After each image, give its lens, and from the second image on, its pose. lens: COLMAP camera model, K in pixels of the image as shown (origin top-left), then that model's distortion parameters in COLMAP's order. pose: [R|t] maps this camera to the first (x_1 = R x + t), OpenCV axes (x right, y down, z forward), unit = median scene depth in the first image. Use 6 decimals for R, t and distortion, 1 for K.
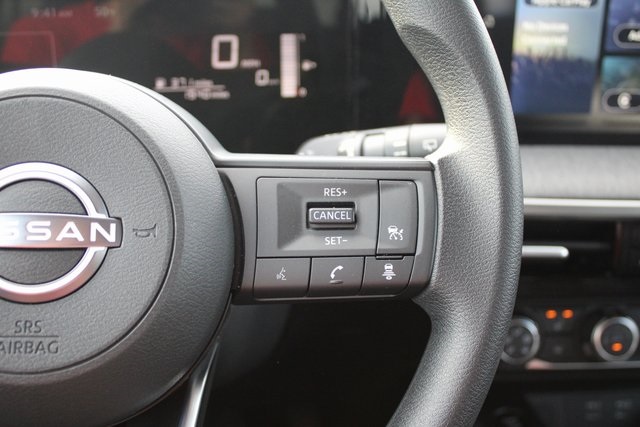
lens RADIAL K [[726.3, 0, 320.0], [0, 726.3, 213.5], [0, 0, 1]] dist [-0.054868, -0.004188]
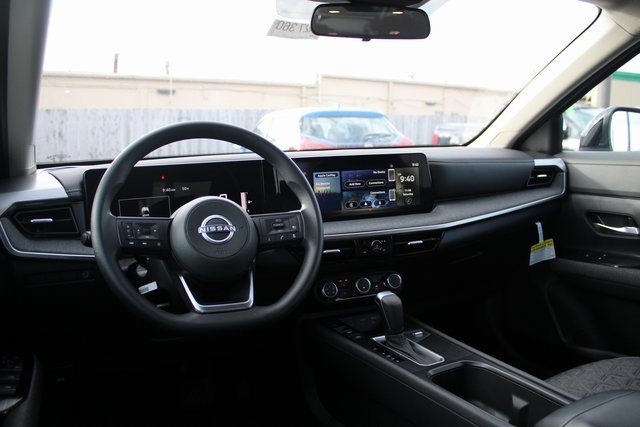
lens RADIAL K [[634.5, 0, 320.0], [0, 634.5, 213.5], [0, 0, 1]] dist [0.001437, 0.005041]
pose [[0.959749, -0.082852, 0.268360, -0.829284], [0.150028, 0.958990, -0.240479, 0.968188], [-0.237430, 0.271061, 0.932820, -2.828703]]
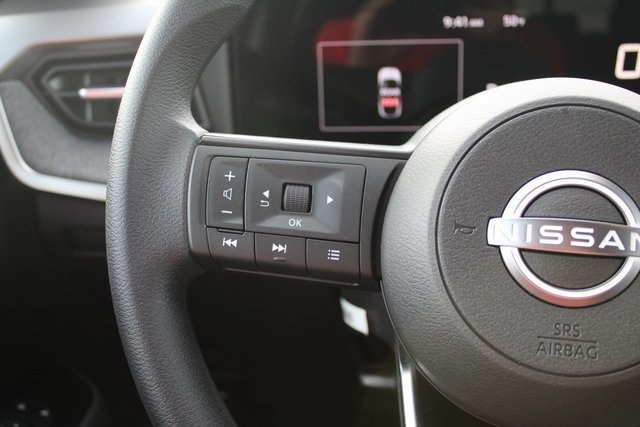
lens RADIAL K [[680.6, 0, 320.0], [0, 680.6, 213.5], [0, 0, 1]] dist [-0.047000, -0.001705]
pose [[0.957870, 0.064409, -0.279887, -0.471022], [-0.062152, 0.997923, 0.016943, -0.002901], [0.280397, 0.001166, 0.959883, -0.026244]]
